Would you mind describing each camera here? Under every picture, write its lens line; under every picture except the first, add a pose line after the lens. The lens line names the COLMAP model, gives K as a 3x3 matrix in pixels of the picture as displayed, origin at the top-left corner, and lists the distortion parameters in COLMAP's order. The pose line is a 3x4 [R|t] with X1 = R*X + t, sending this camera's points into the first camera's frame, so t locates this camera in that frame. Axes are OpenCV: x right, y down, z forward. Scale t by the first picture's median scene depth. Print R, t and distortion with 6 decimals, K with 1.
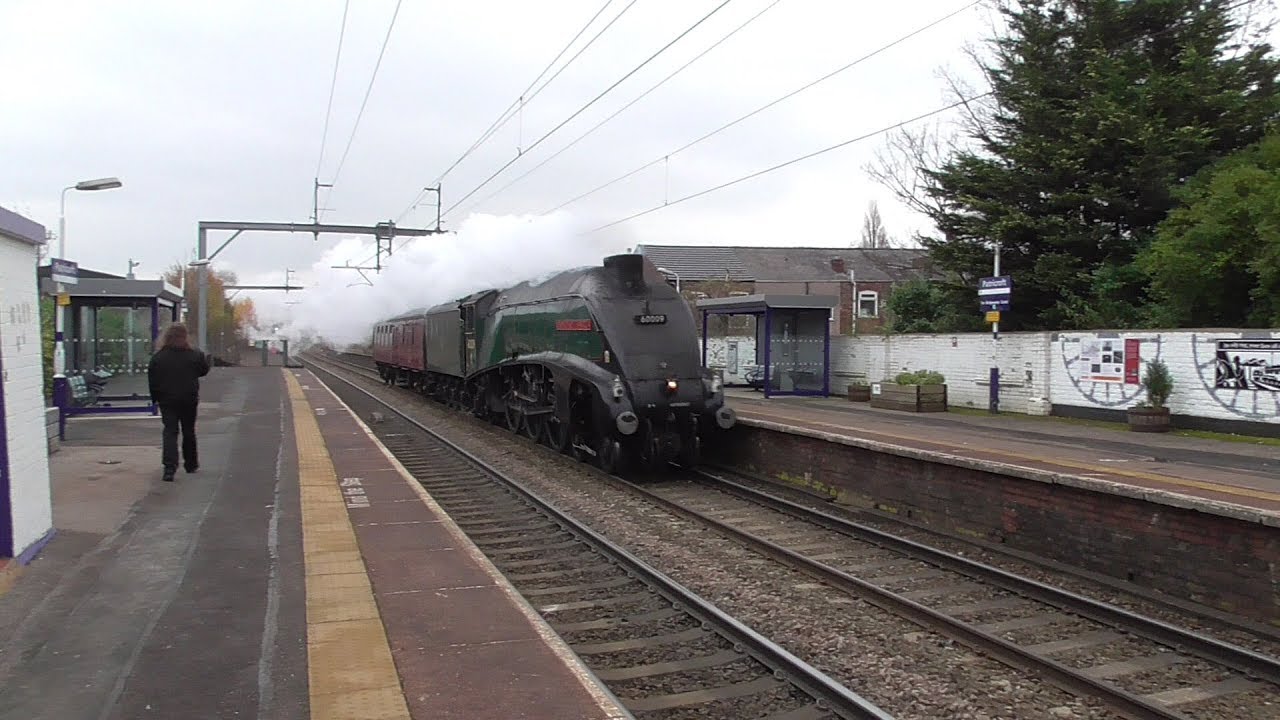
lens RADIAL K [[1014.3, 0, 641.8], [0, 1014.3, 338.8], [0, 0, 1]] dist [0.001684, 0.000437]
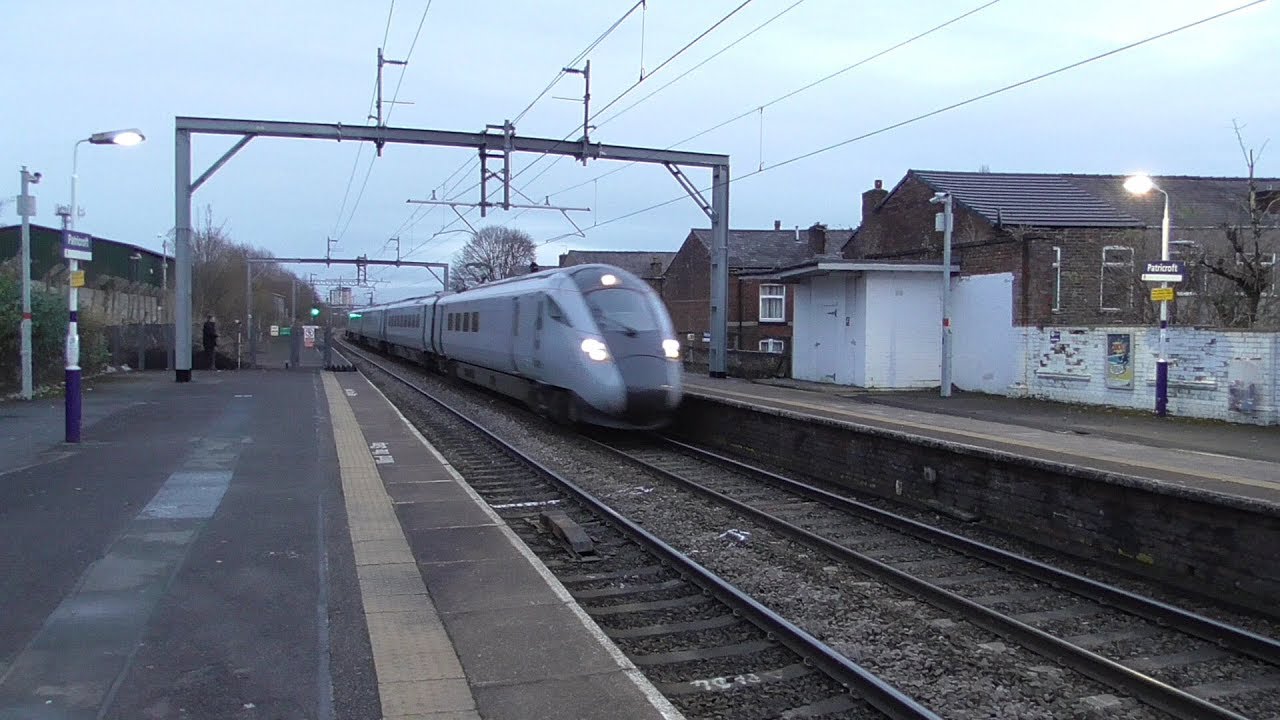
lens RADIAL K [[1024.9, 0, 640.0], [0, 1024.9, 360.0], [0, 0, 1]] dist [-0.013034, -0.002557]
pose [[0.999216, 0.007084, -0.038957, -0.165744], [-0.005782, 0.999424, 0.033431, -0.001534], [0.039172, -0.033180, 0.998681, 0.466047]]
